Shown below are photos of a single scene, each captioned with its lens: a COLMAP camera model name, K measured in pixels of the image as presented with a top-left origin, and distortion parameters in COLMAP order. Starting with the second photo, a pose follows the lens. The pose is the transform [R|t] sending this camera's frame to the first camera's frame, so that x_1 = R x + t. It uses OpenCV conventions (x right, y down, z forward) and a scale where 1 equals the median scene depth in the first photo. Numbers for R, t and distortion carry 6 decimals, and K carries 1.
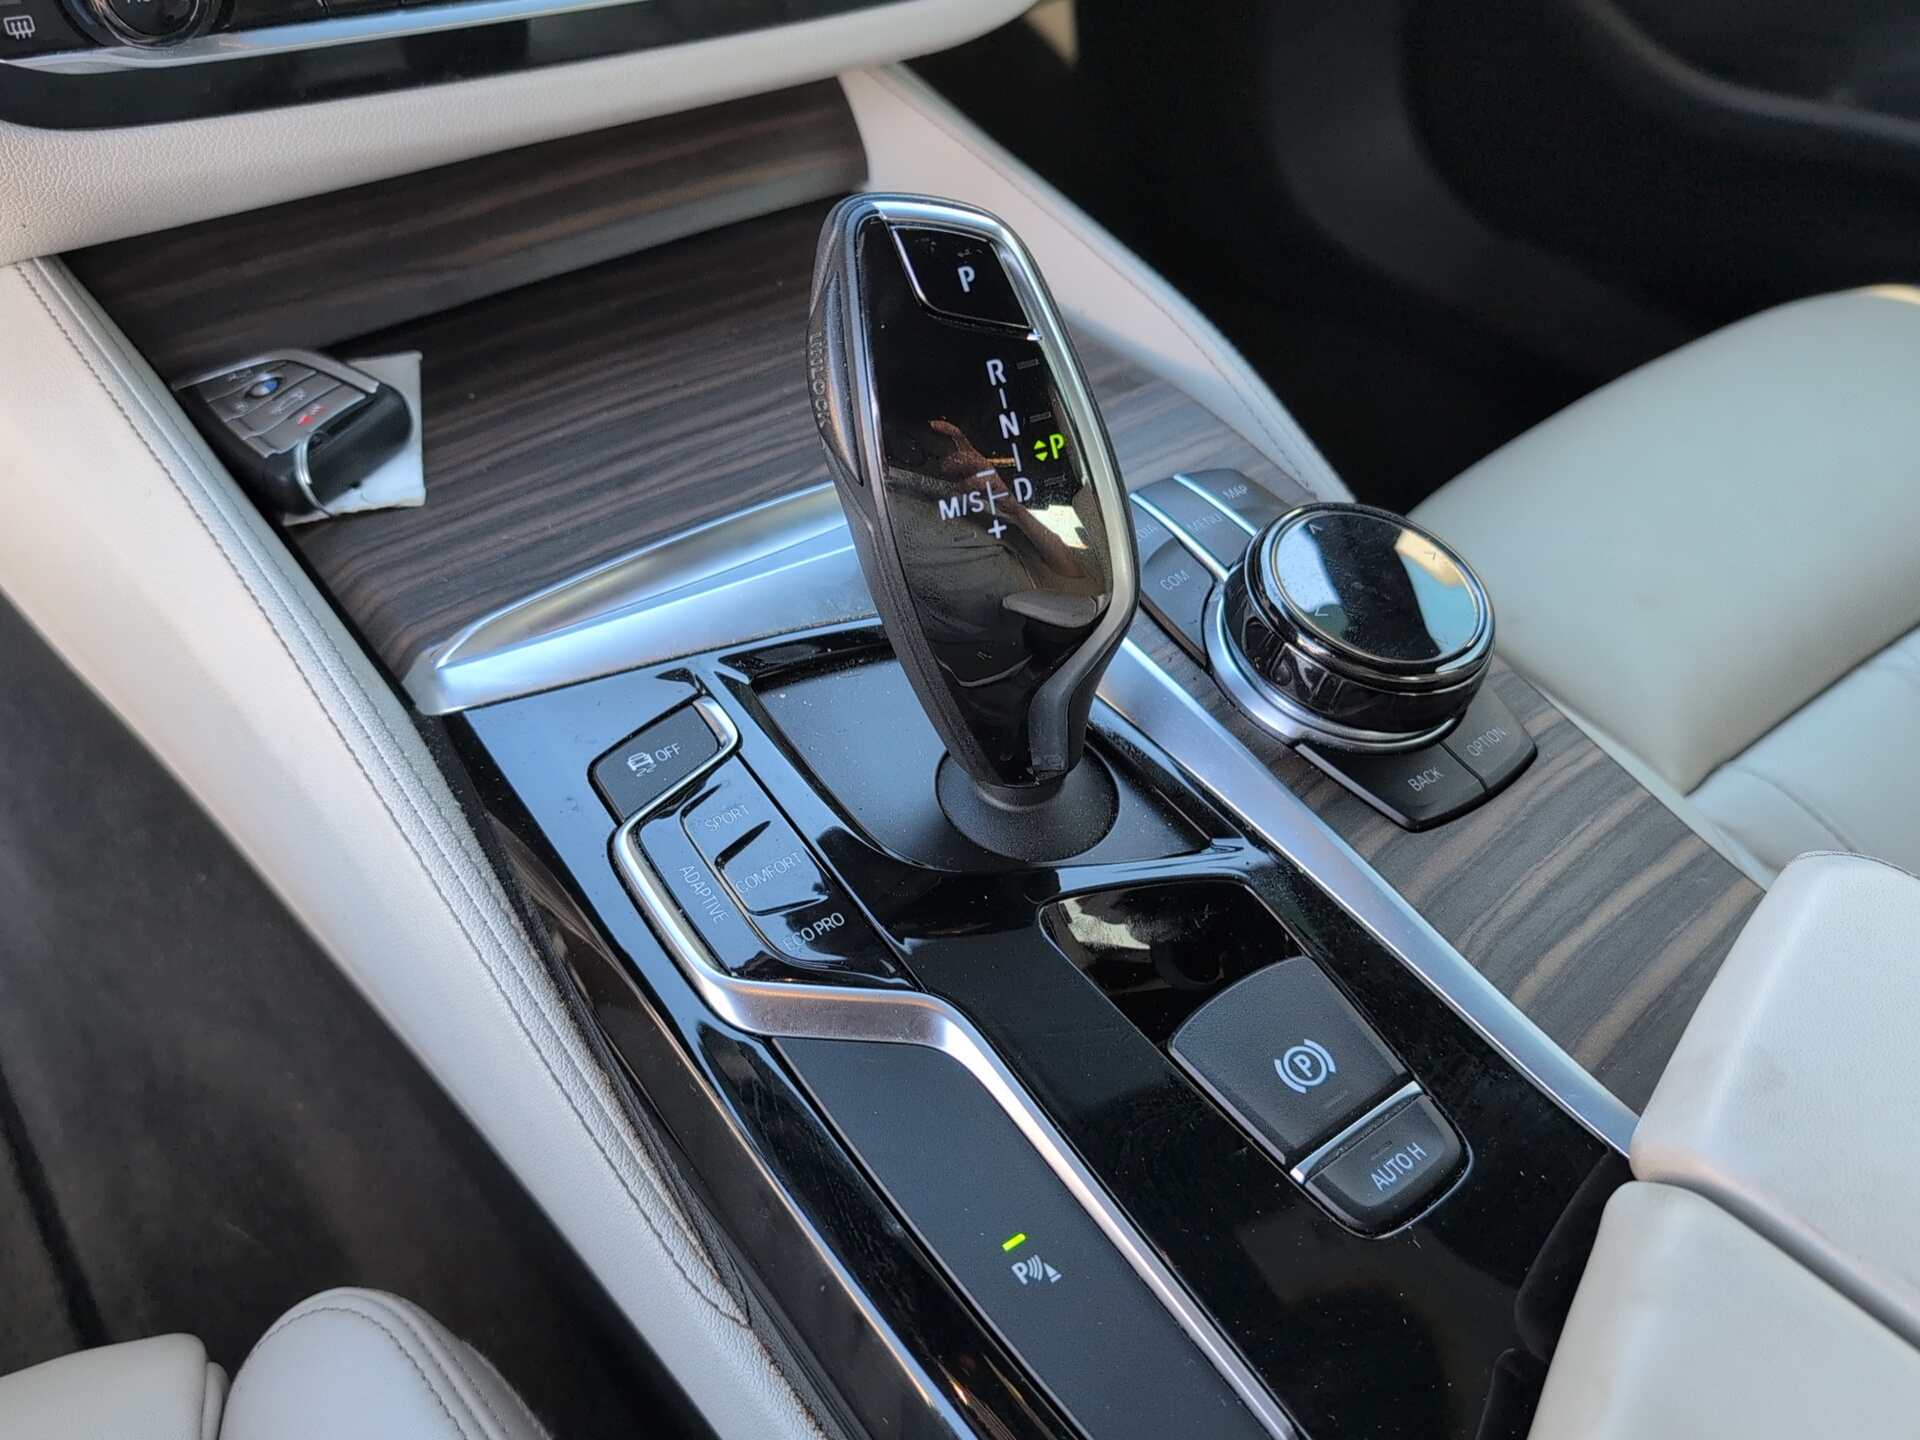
lens RADIAL K [[1599.1, 0, 952.4], [0, 1599.1, 755.8], [0, 0, 1]] dist [0.005001, -0.022091]
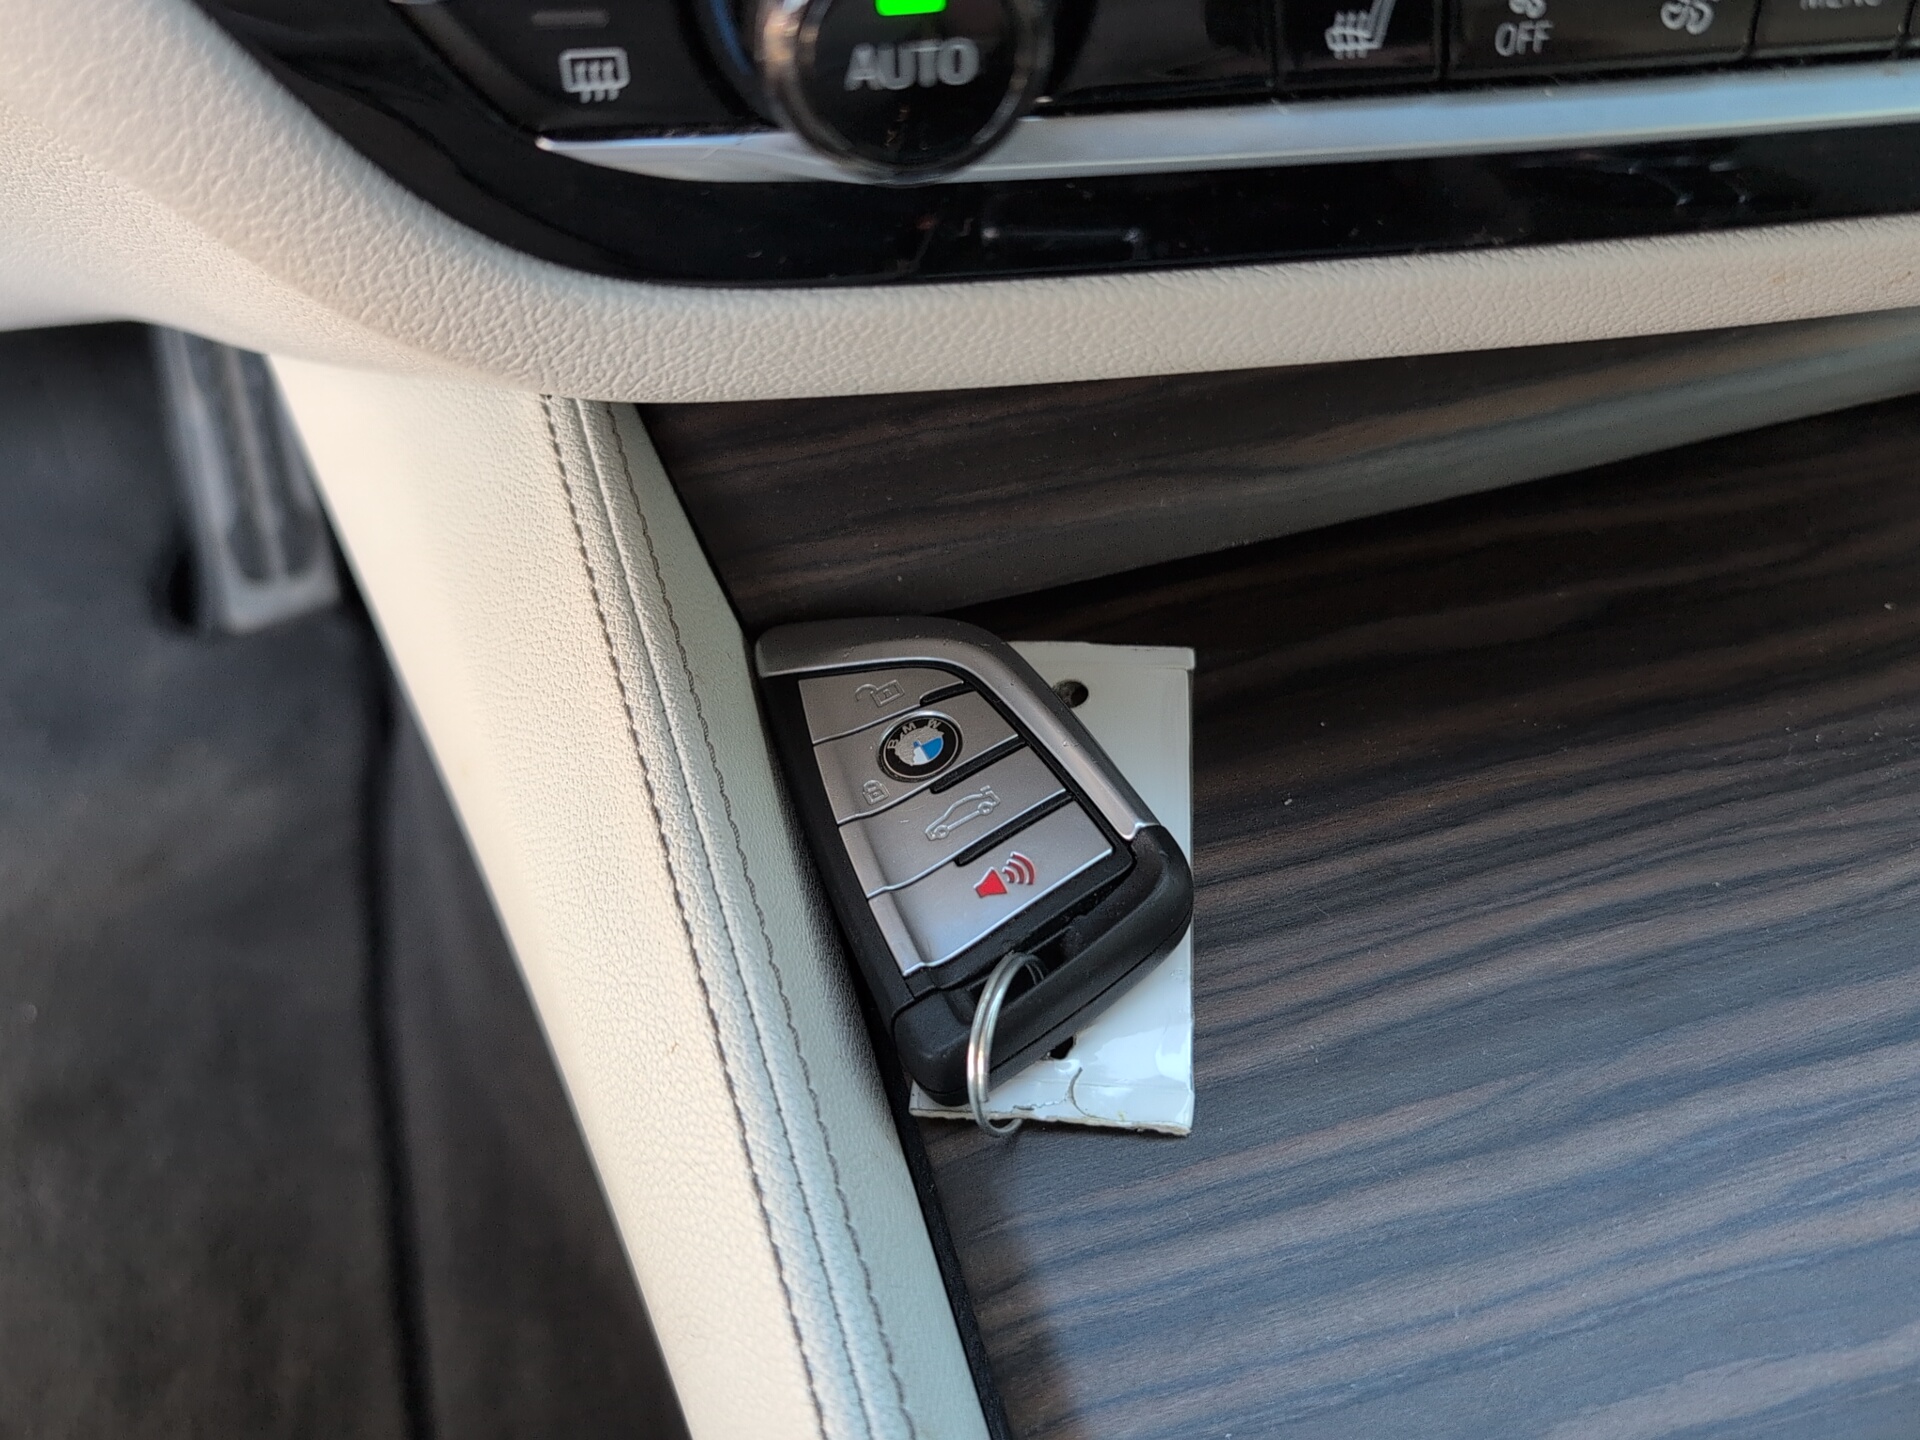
lens RADIAL K [[1587.6, 0, 960.0], [0, 1587.6, 720.0], [0, 0, 1]] dist [-0.006787, -0.066755]
pose [[0.939155, 0.250043, -0.235511, -0.304899], [-0.214585, 0.962469, 0.166152, -0.331672], [0.268218, -0.105506, 0.957563, 0.523732]]
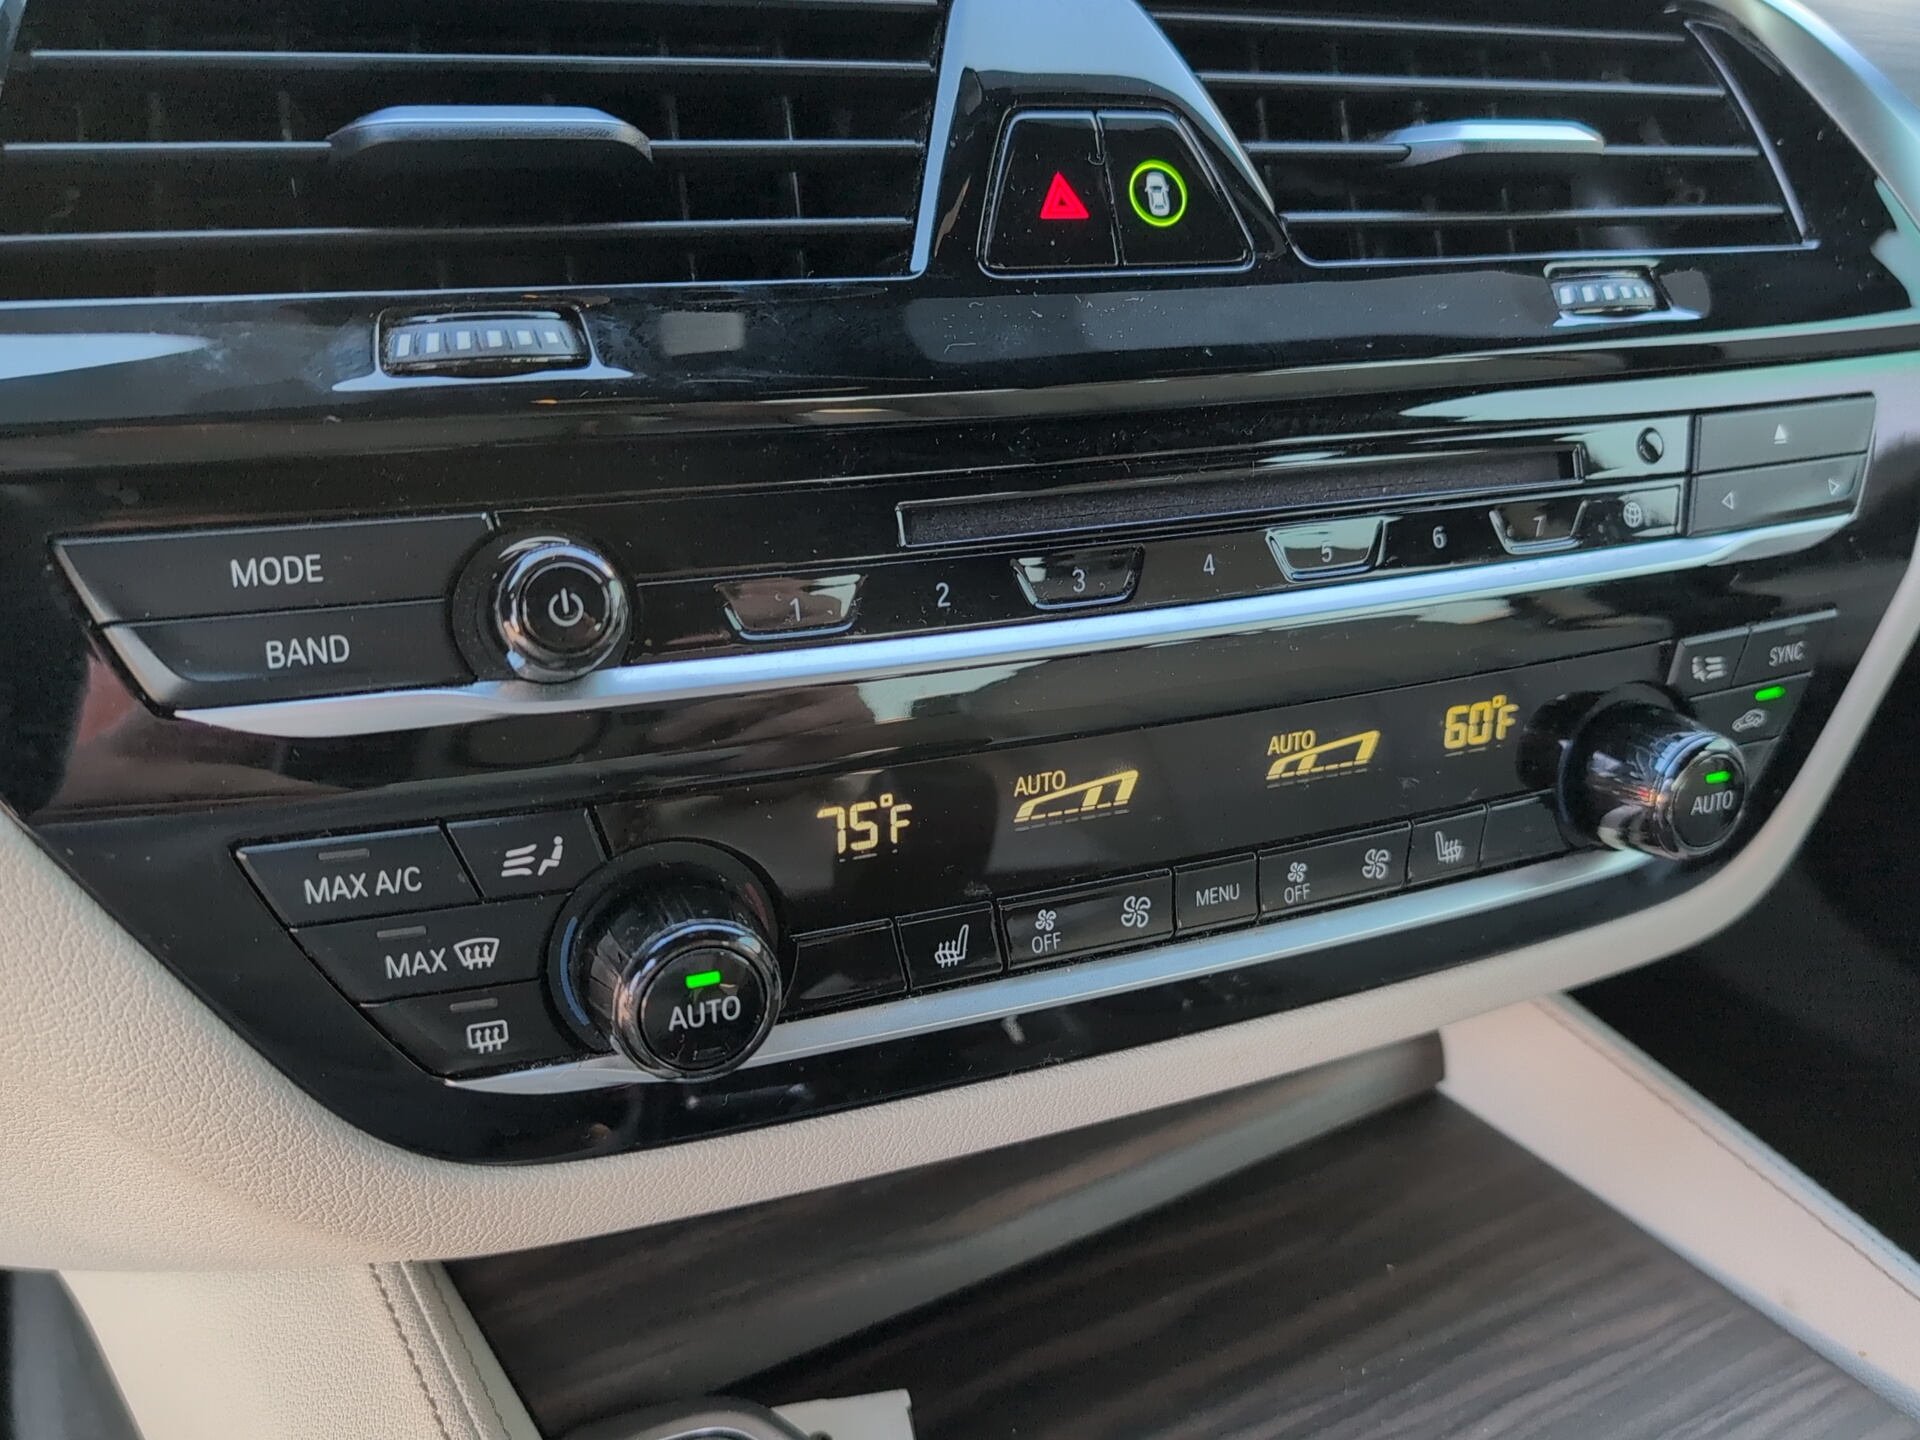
lens RADIAL K [[1587.6, 0, 960.0], [0, 1587.6, 720.0], [0, 0, 1]] dist [-0.006787, -0.066755]
pose [[0.996848, 0.032014, -0.072583, -0.298772], [-0.055924, 0.932527, -0.356743, -0.308234], [0.056265, 0.359677, 0.931379, 0.300284]]
